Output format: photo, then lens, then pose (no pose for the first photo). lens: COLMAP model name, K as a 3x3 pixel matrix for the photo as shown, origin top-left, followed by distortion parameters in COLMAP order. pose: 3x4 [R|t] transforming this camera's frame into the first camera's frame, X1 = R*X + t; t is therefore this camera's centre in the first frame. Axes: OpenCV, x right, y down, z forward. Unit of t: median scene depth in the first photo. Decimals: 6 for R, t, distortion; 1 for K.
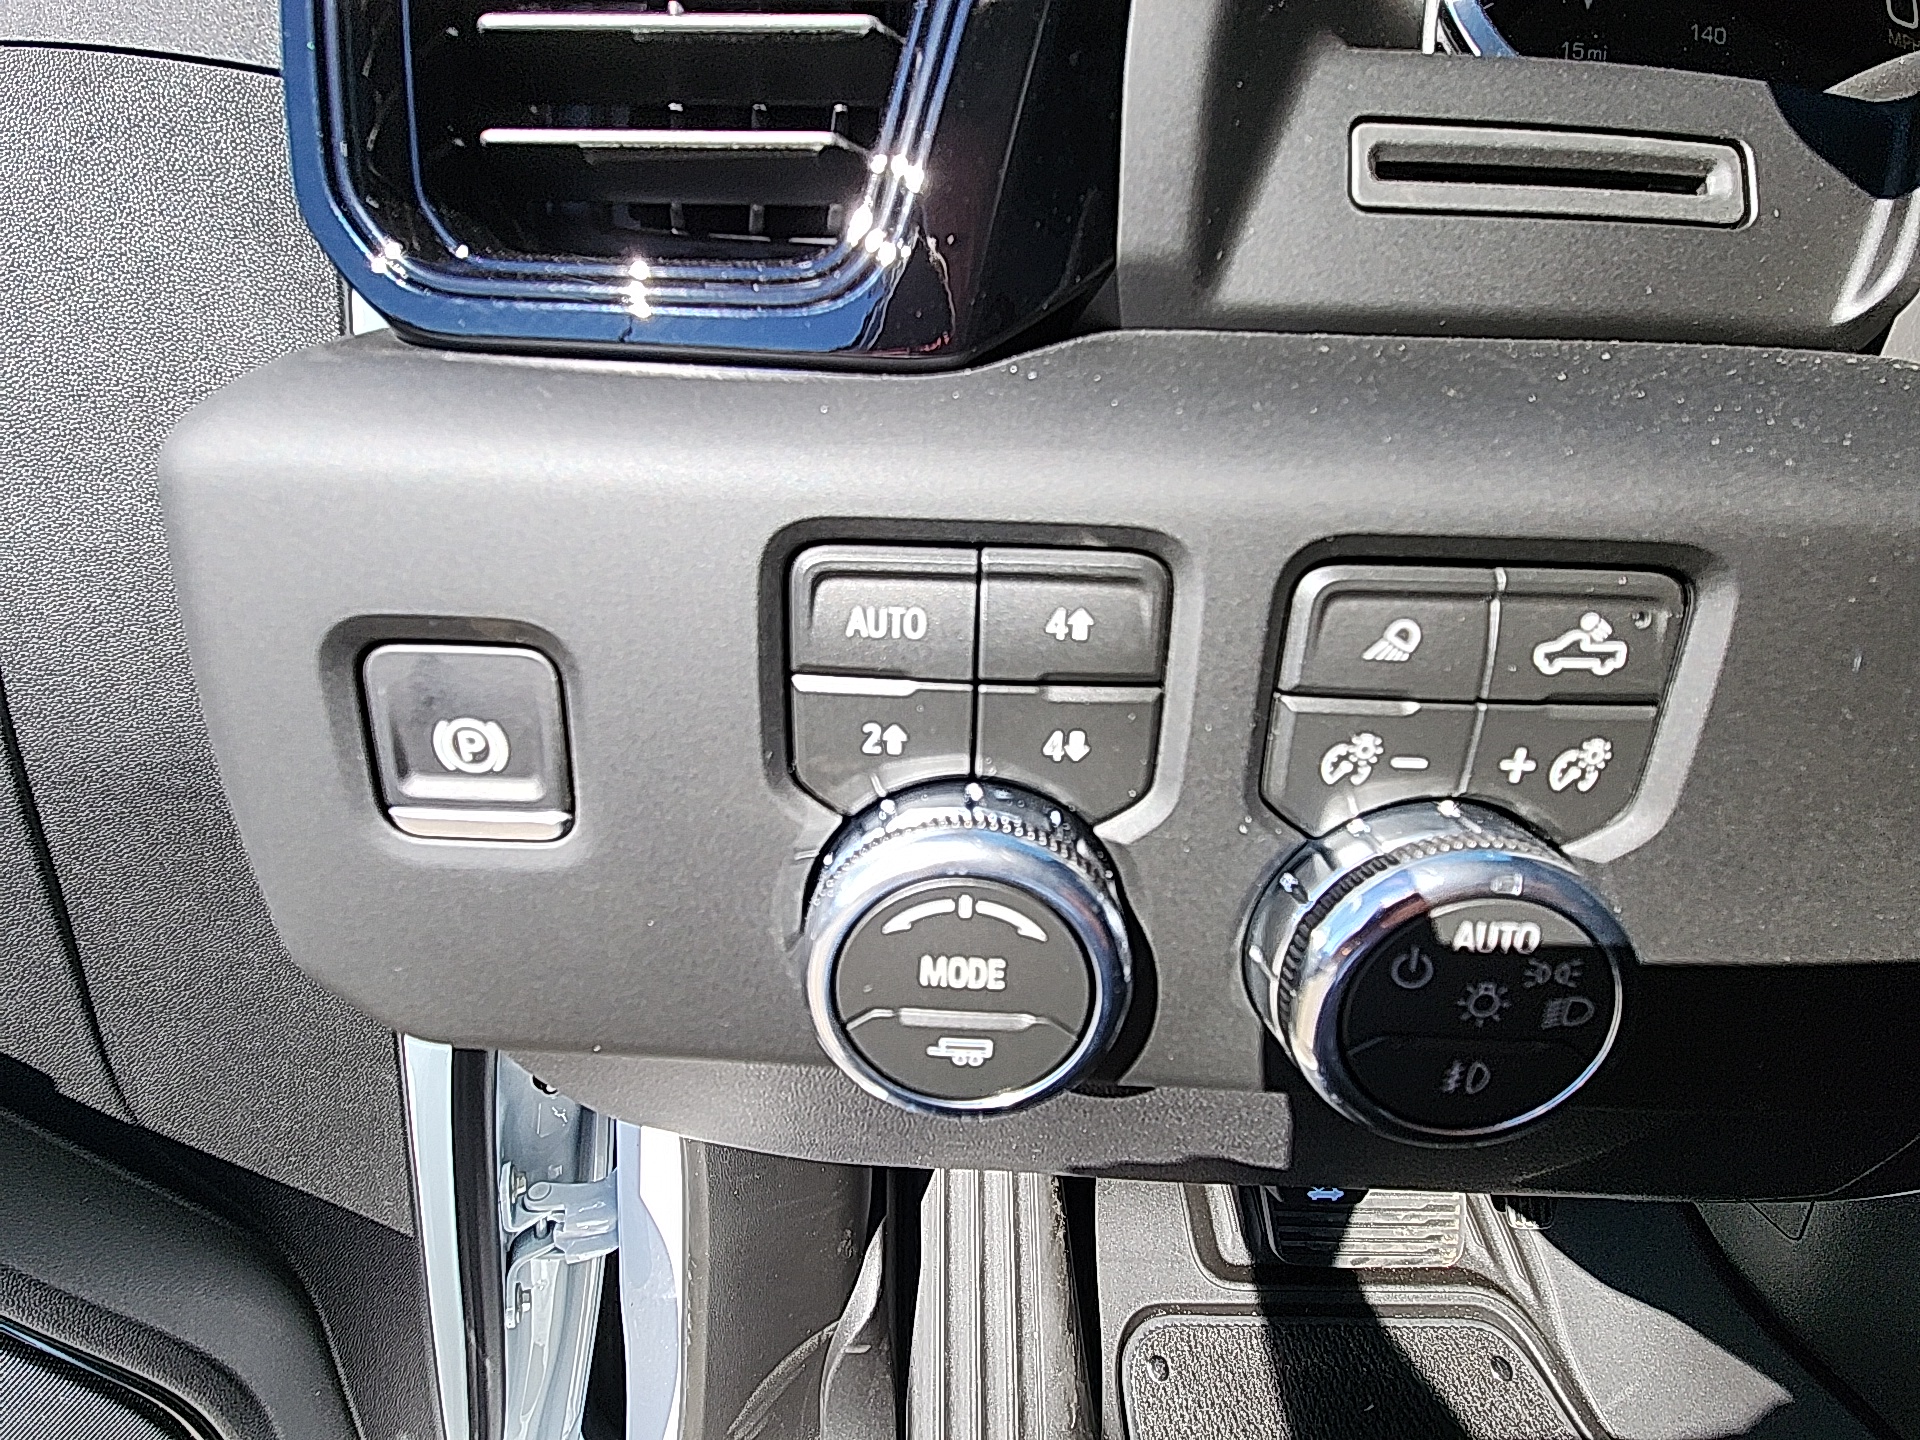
lens RADIAL K [[779.6, 0, 943.0], [0, 779.6, 700.2], [0, 0, 1]] dist [0.002919, -0.005419]
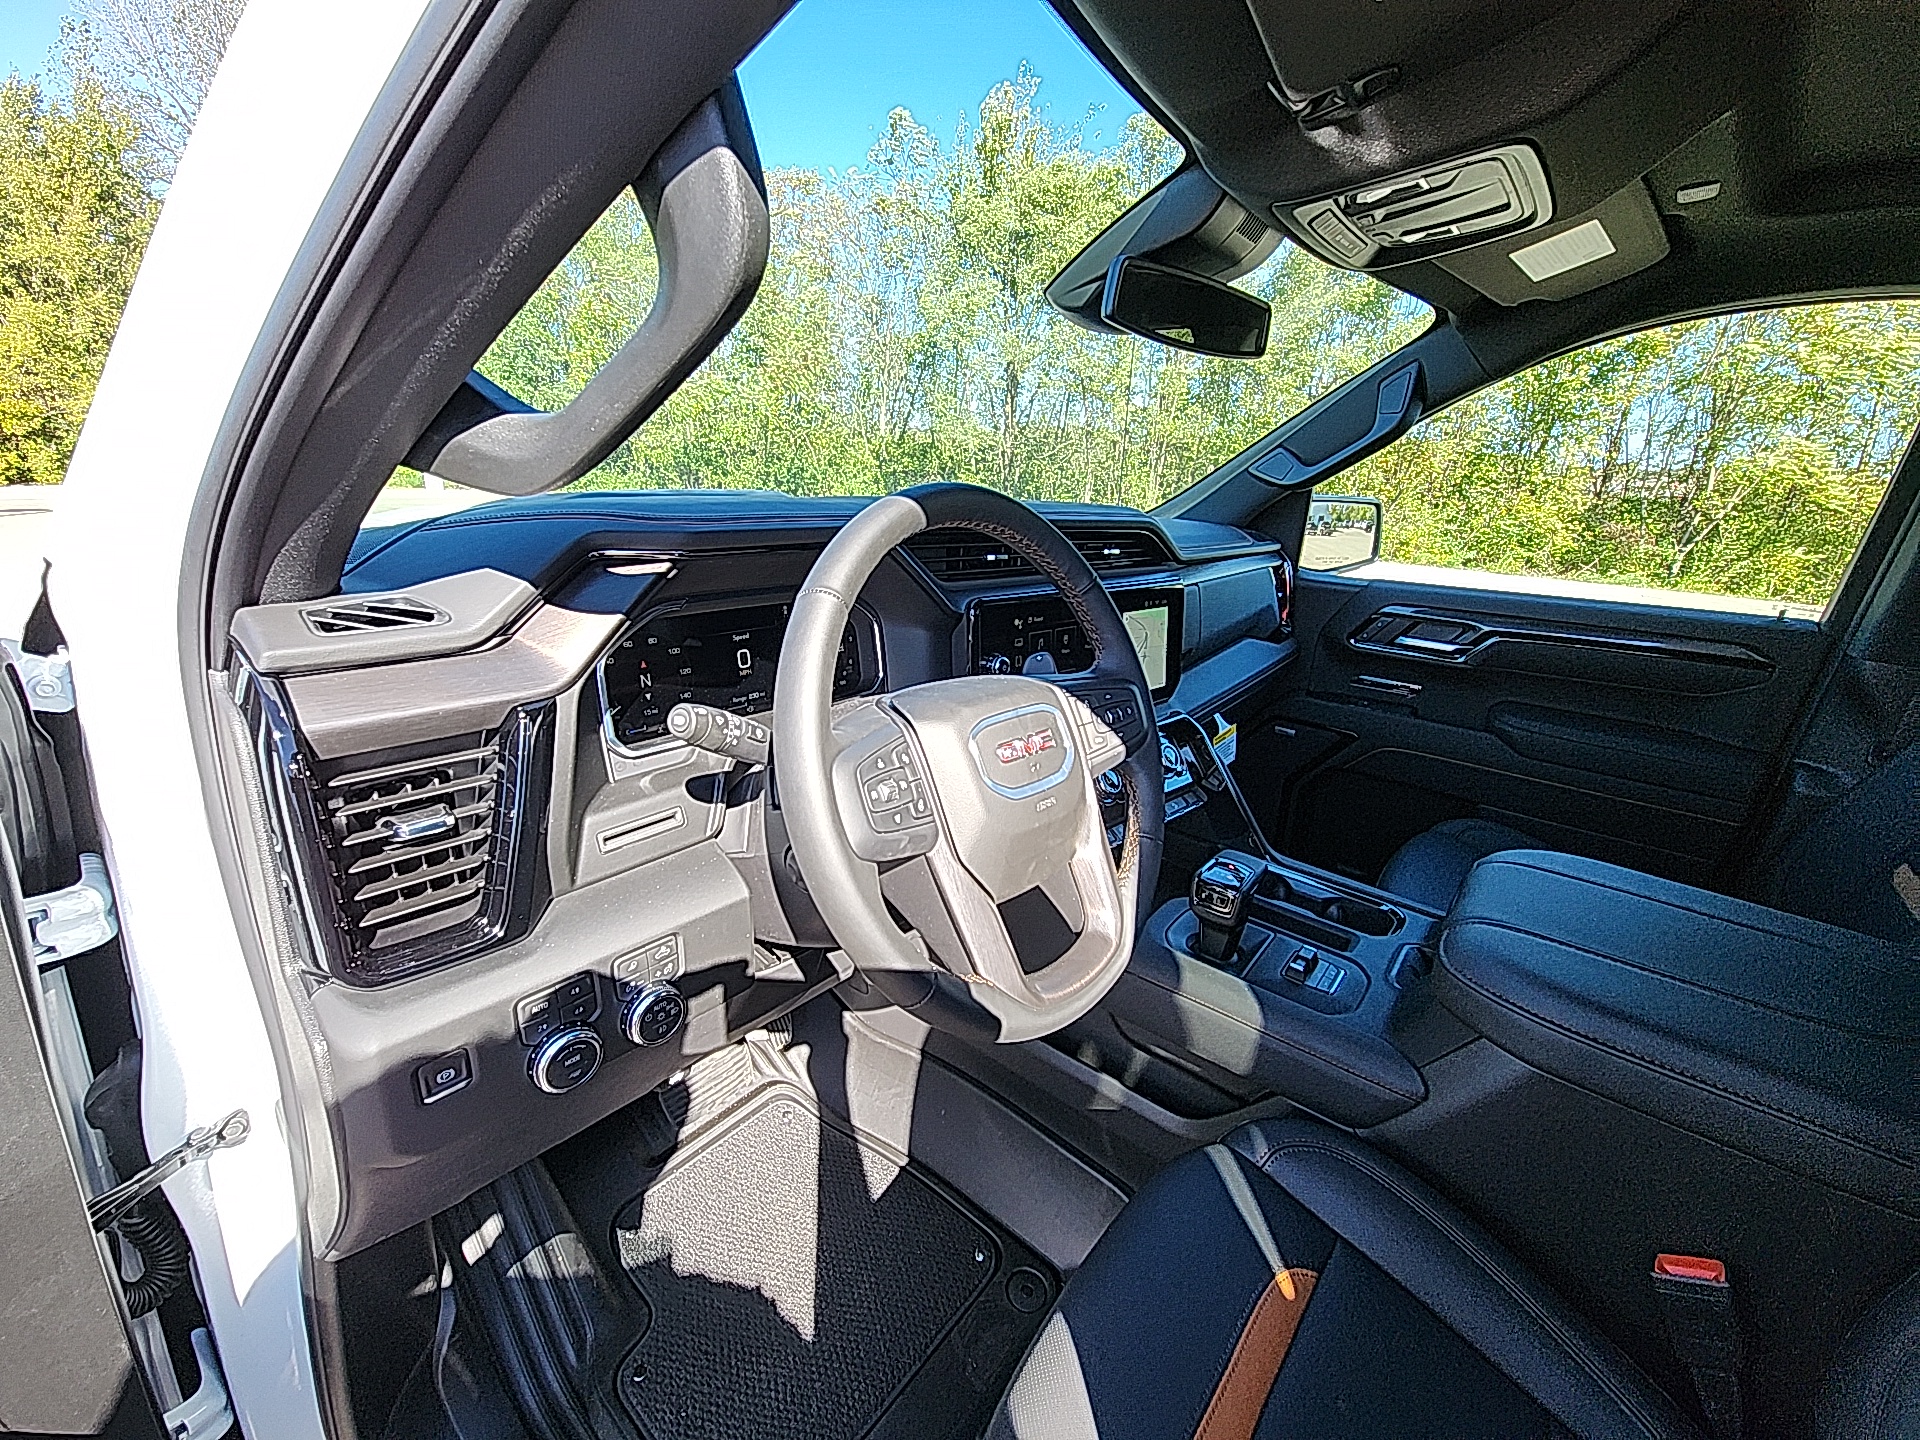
lens RADIAL K [[772.4, 0, 952.5], [0, 772.4, 702.0], [0, 0, 1]] dist [0.004206, -0.000116]
pose [[0.645016, -0.215224, 0.733234, -1.578524], [0.204776, 0.973107, 0.105494, -1.974403], [-0.736221, 0.082104, 0.671743, -4.489688]]
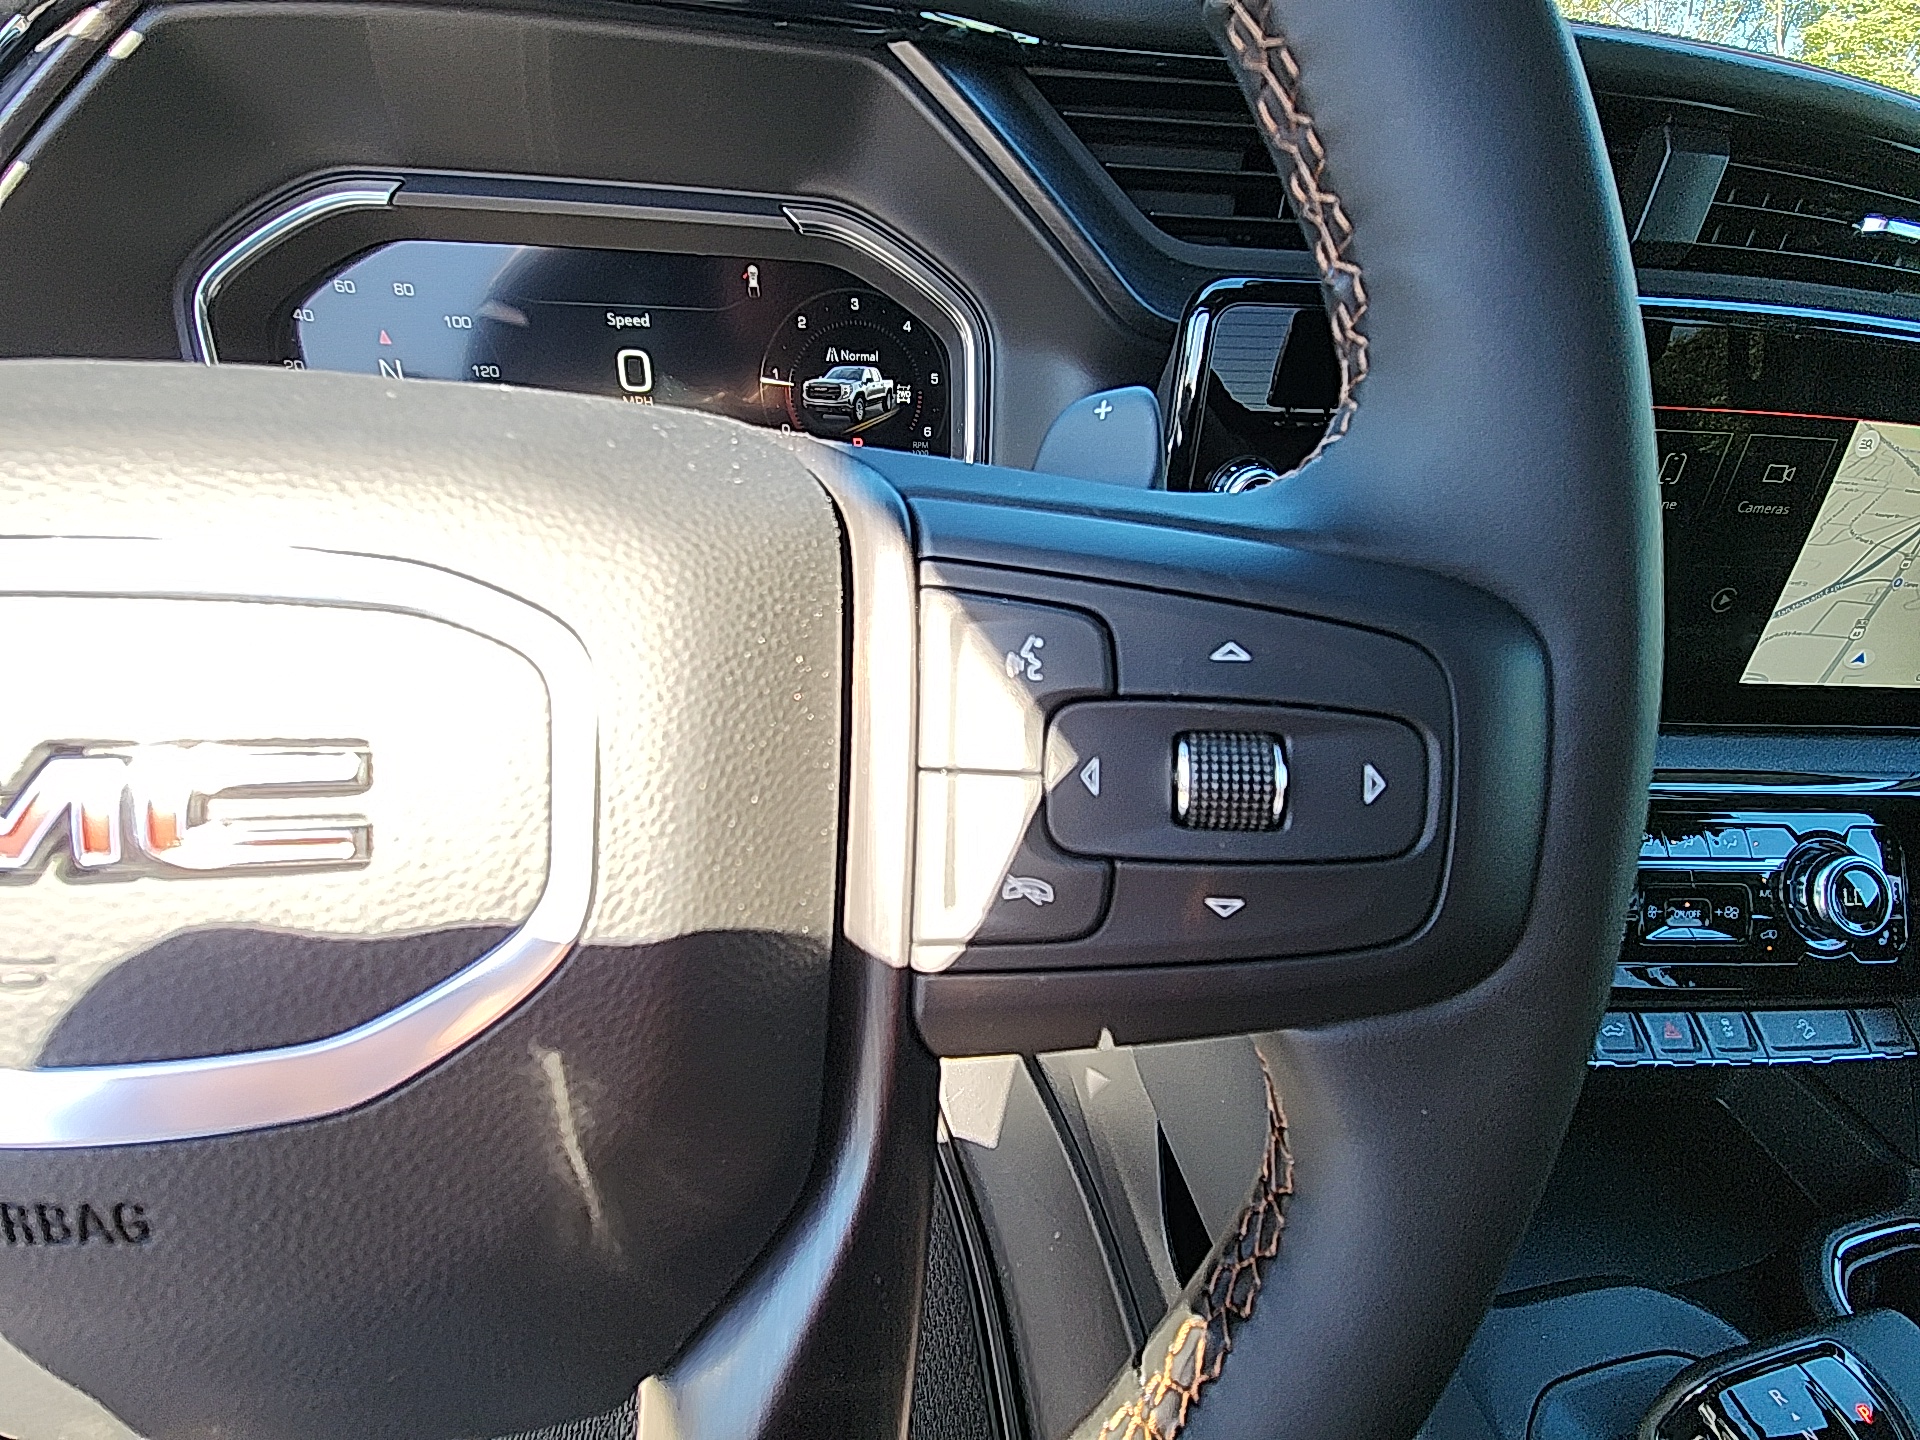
lens RADIAL K [[772.4, 0, 952.5], [0, 772.4, 702.0], [0, 0, 1]] dist [0.004206, -0.000116]
pose [[0.988015, -0.058698, 0.142759, 3.544568], [0.027427, 0.976915, 0.211860, -1.229451], [-0.151899, -0.205406, 0.966817, -2.006905]]
